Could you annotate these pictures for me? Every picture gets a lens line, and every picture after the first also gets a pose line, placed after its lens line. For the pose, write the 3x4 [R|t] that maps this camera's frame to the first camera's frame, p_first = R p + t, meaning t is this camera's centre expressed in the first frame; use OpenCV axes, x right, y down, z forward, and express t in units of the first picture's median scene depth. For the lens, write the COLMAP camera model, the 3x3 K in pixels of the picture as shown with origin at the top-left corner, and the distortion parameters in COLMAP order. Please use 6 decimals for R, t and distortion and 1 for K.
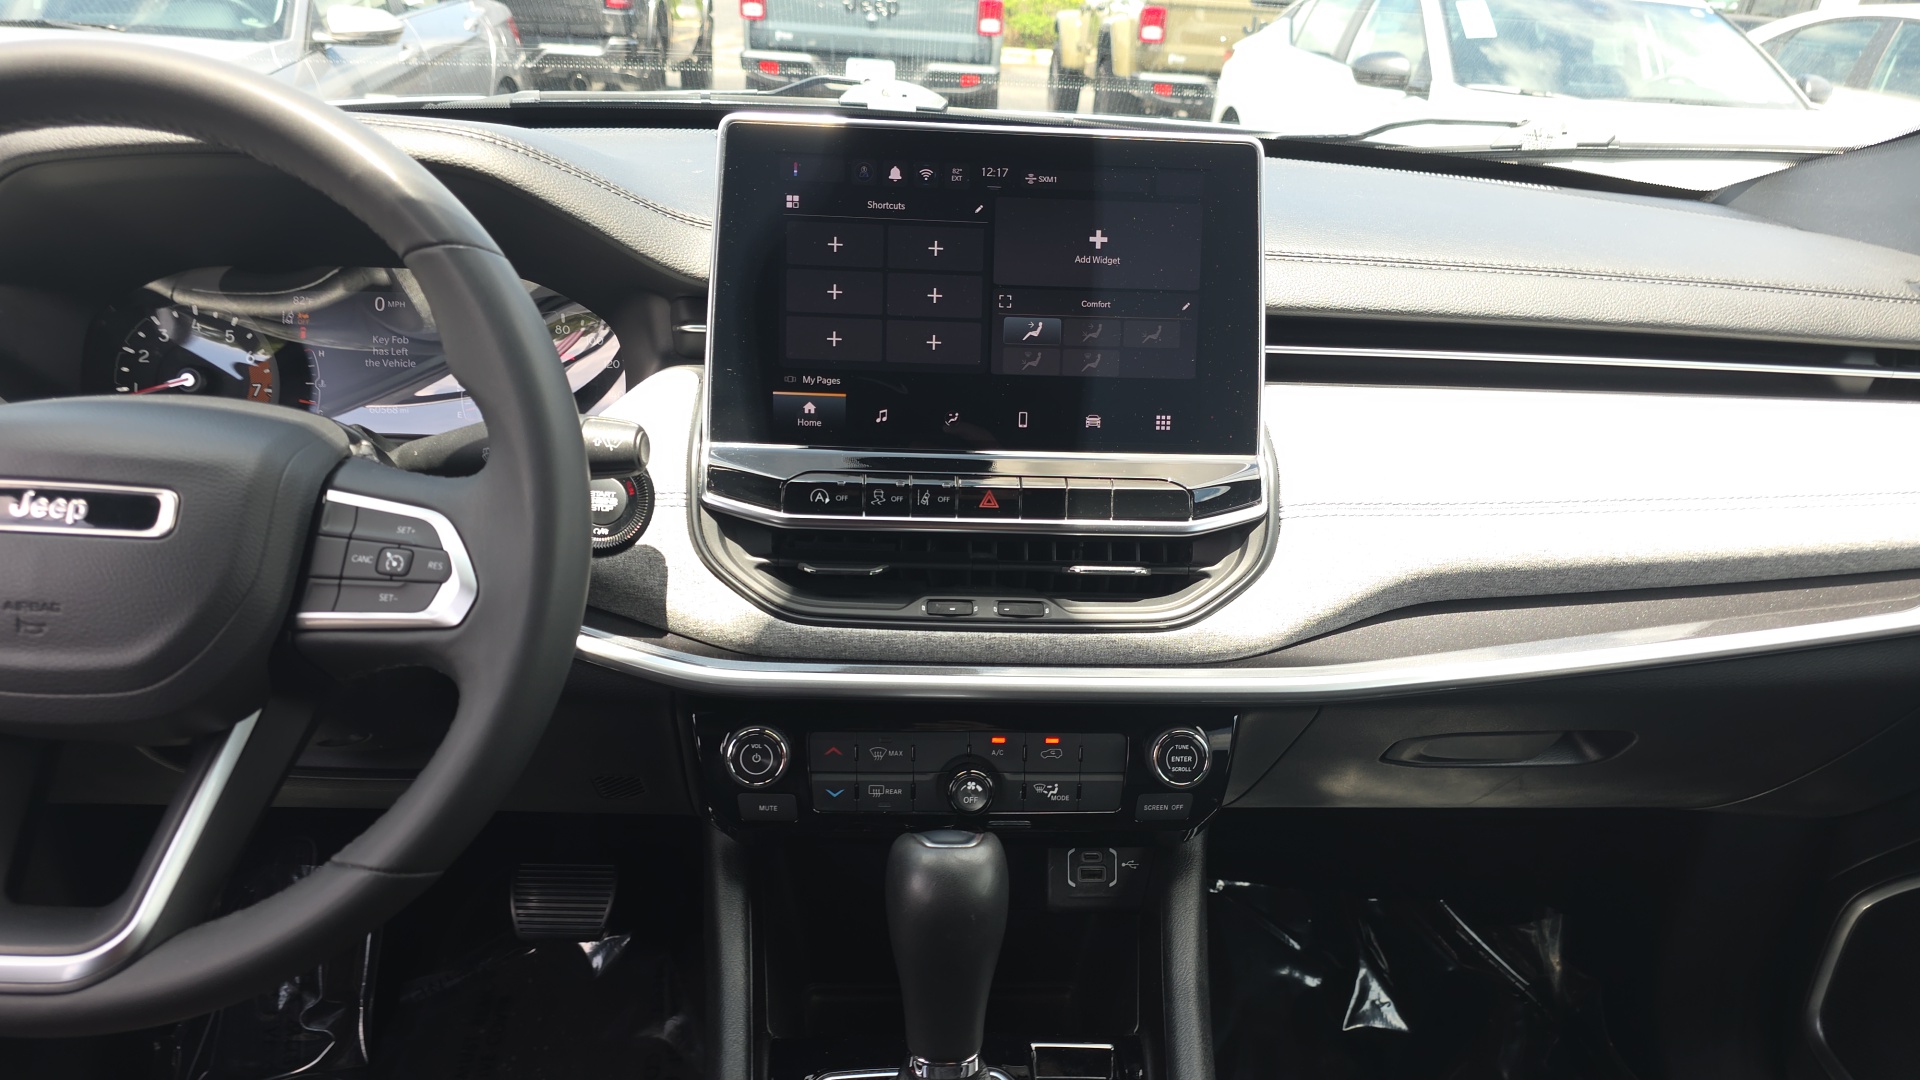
lens RADIAL K [[1293.4, 0, 963.3], [0, 1293.4, 581.2], [0, 0, 1]] dist [0.086828, -0.128753]
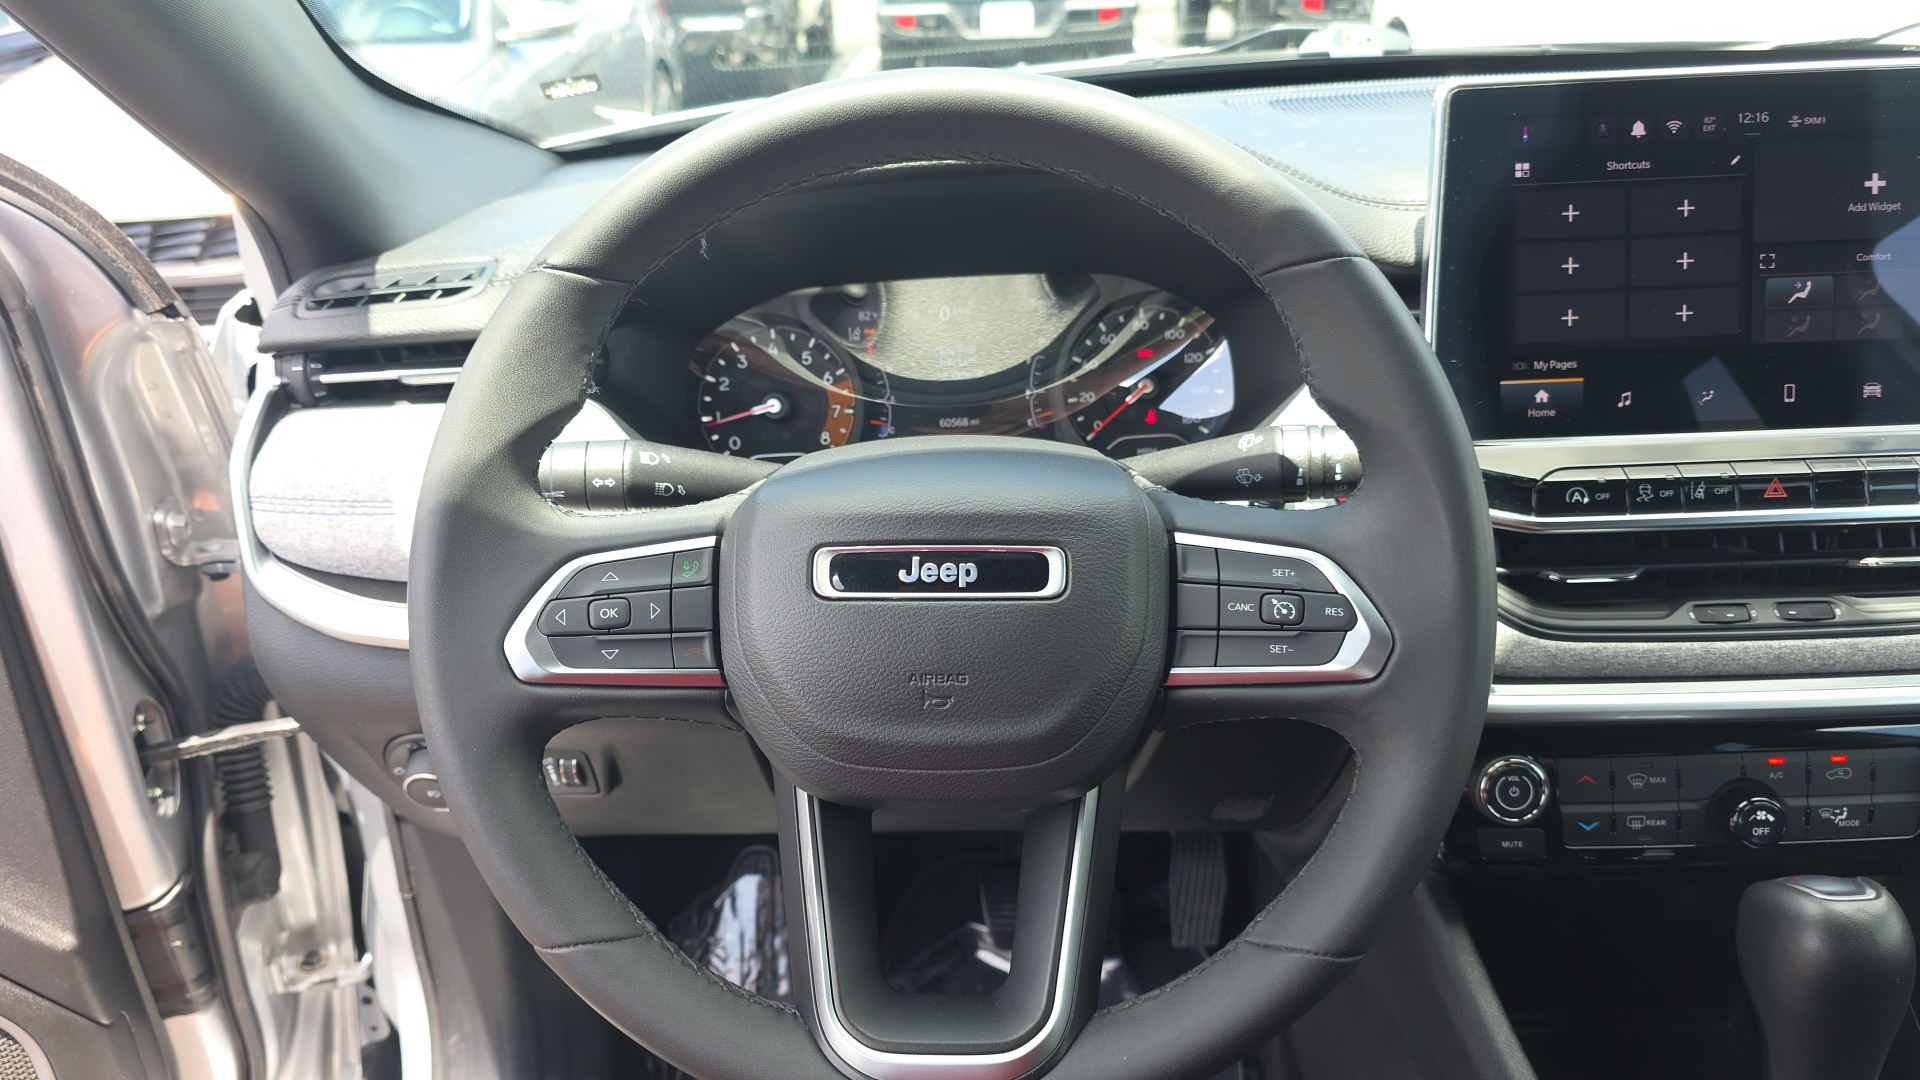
lens RADIAL K [[1319.9, 0, 933.2], [0, 1319.9, 525.5], [0, 0, 1]] dist [0.047702, -0.062955]
pose [[0.992111, -0.053460, -0.113392, -0.436182], [0.053073, 0.998570, -0.006431, -0.061463], [0.113574, 0.000362, 0.993529, 0.042404]]
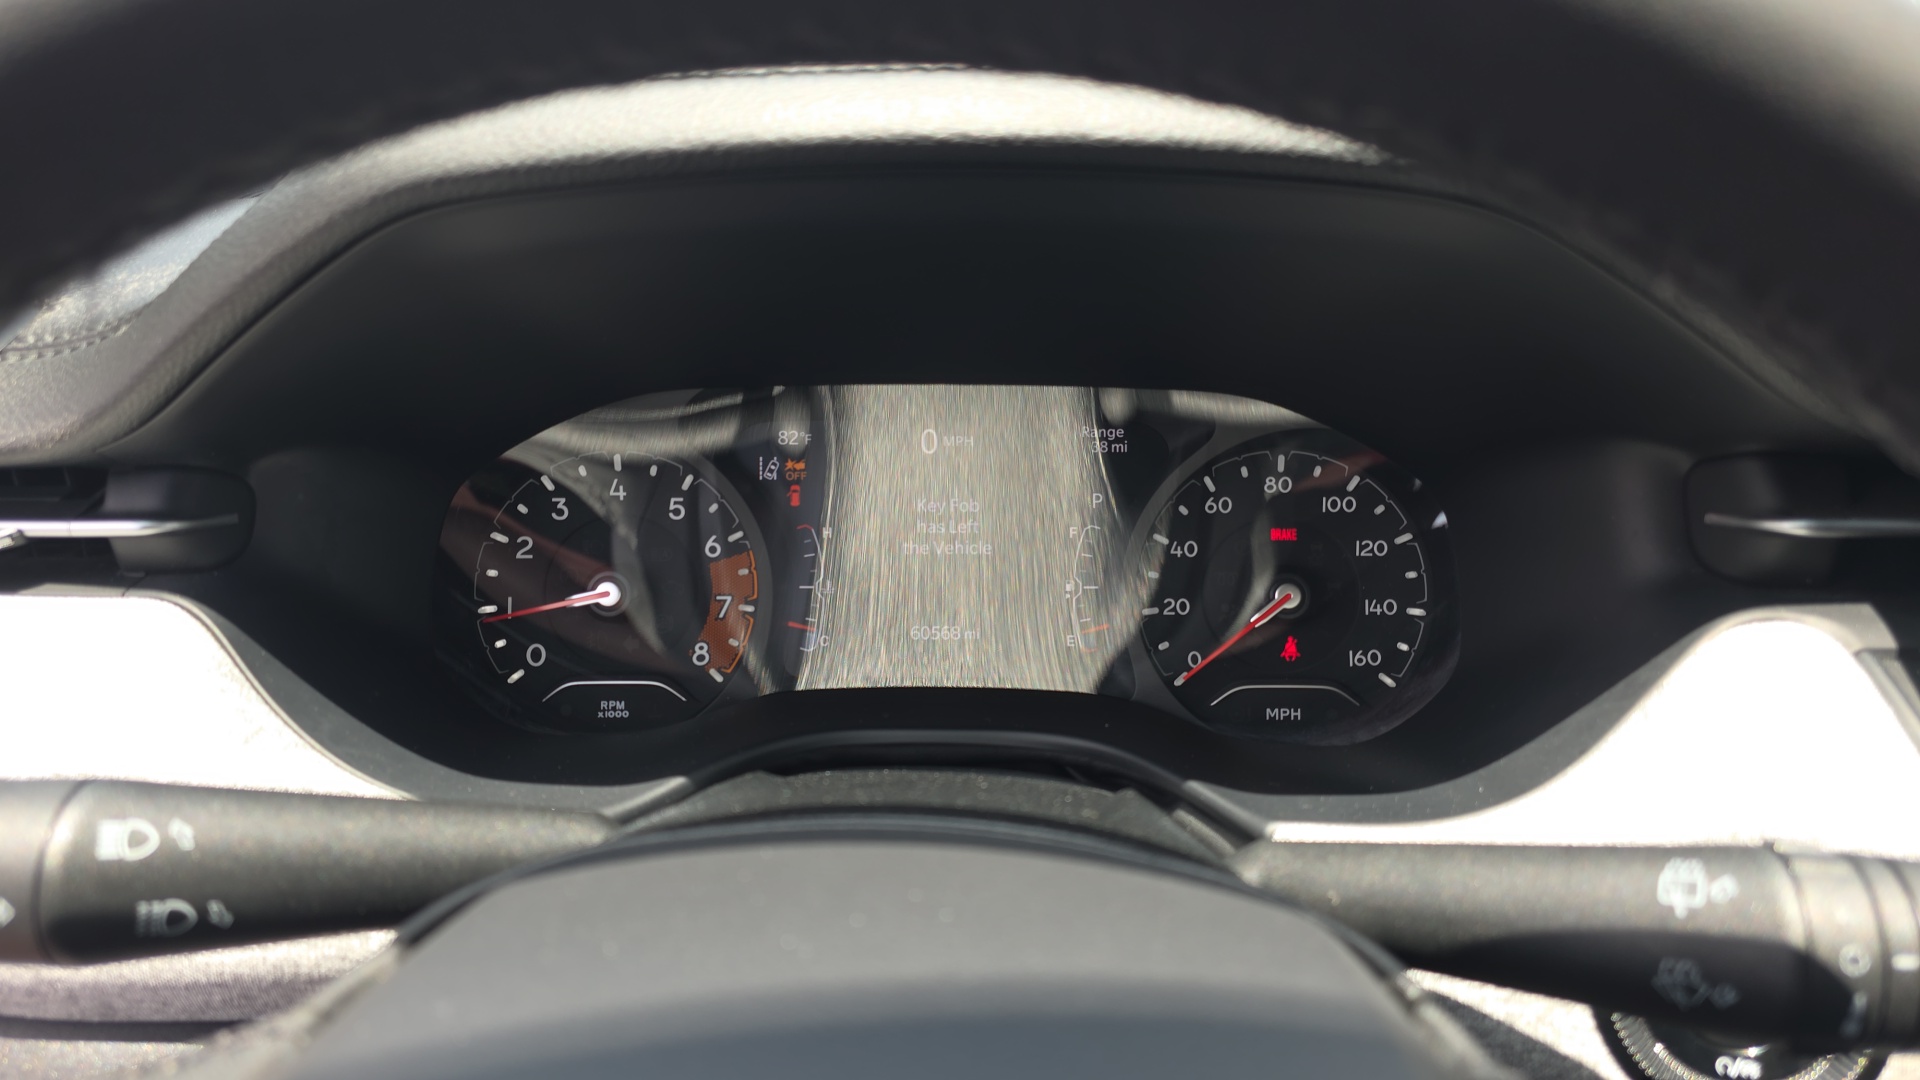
lens RADIAL K [[1319.9, 0, 933.2], [0, 1319.9, 525.5], [0, 0, 1]] dist [0.047702, -0.062955]
pose [[0.994718, -0.005670, -0.102486, -0.479819], [0.000354, 0.998657, -0.051815, -0.182560], [0.102642, 0.051505, 0.993384, 0.564155]]
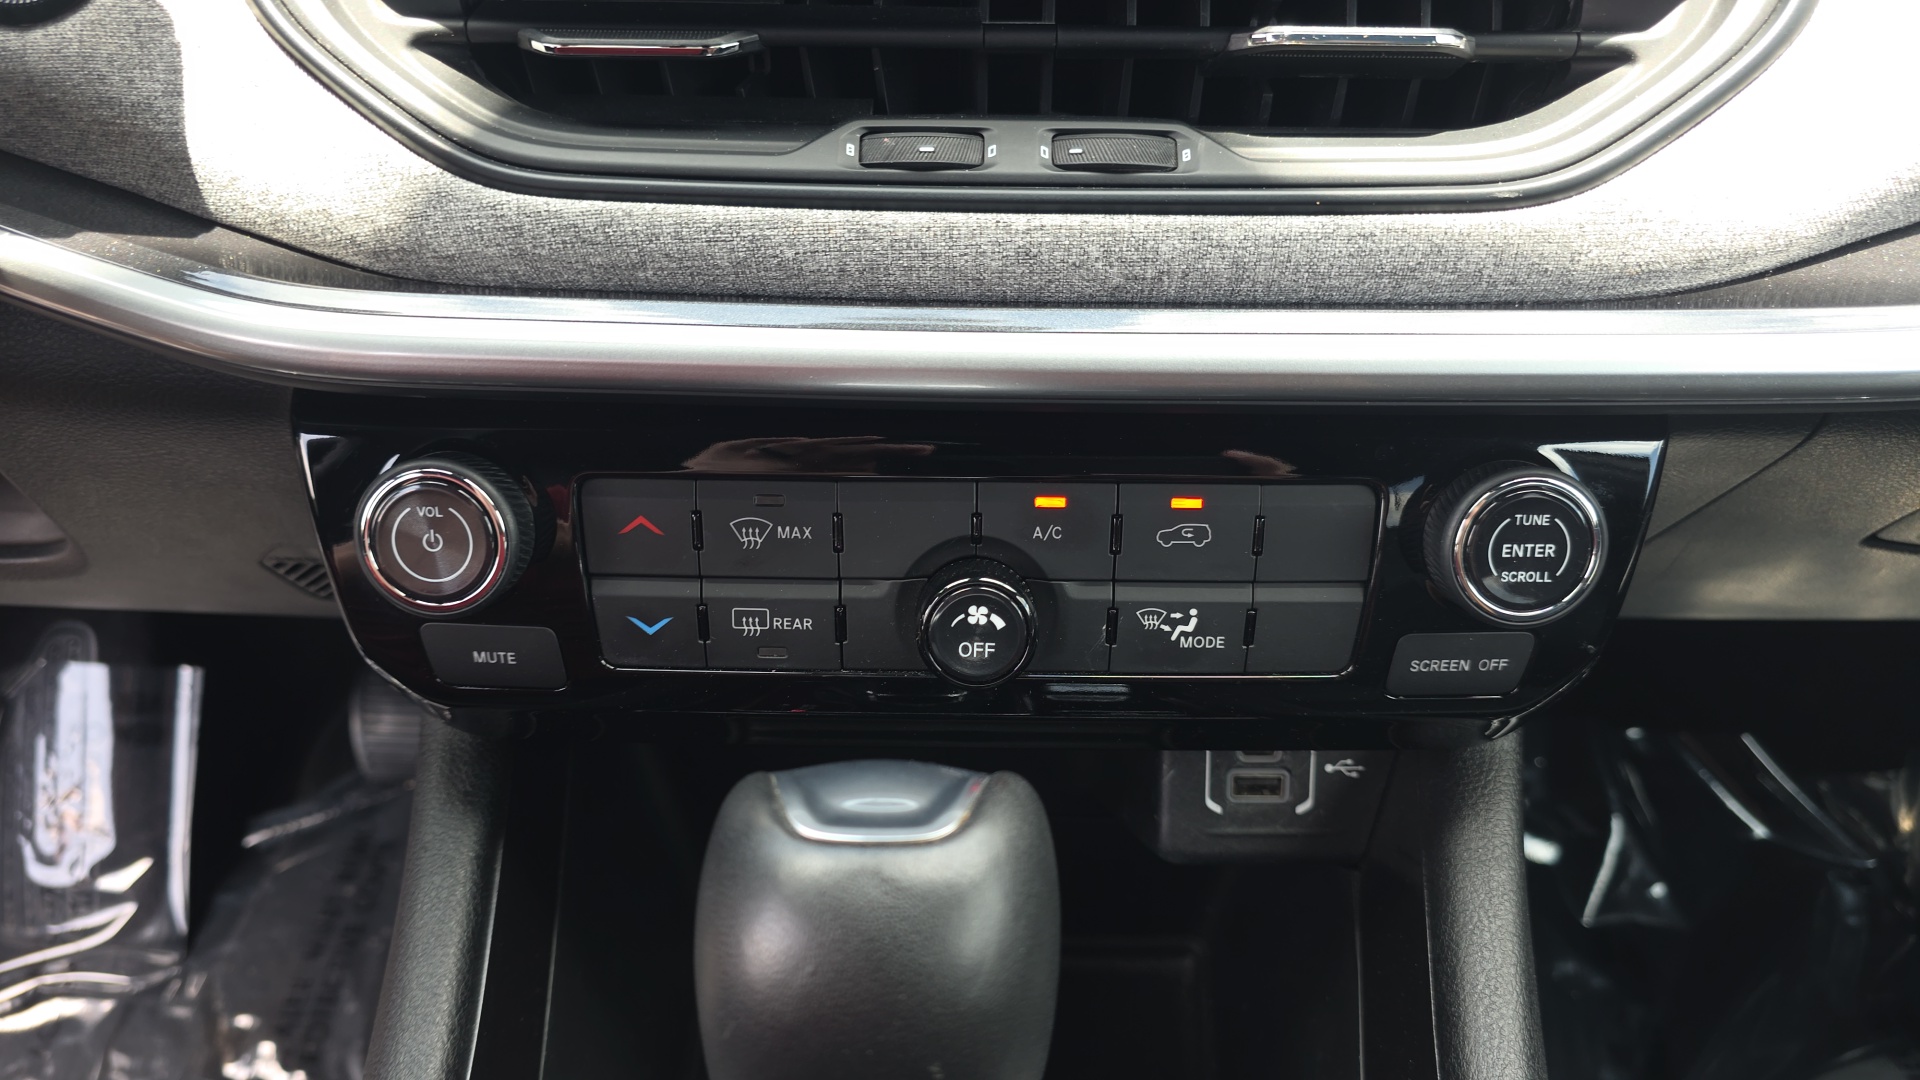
lens RADIAL K [[1355.4, 0, 928.5], [0, 1355.4, 568.2], [0, 0, 1]] dist [0.041320, -0.080980]
pose [[0.996082, 0.009456, -0.087927, 0.027220], [0.006292, 0.984169, 0.177119, 0.070245], [0.088210, -0.176978, 0.980254, 0.595082]]
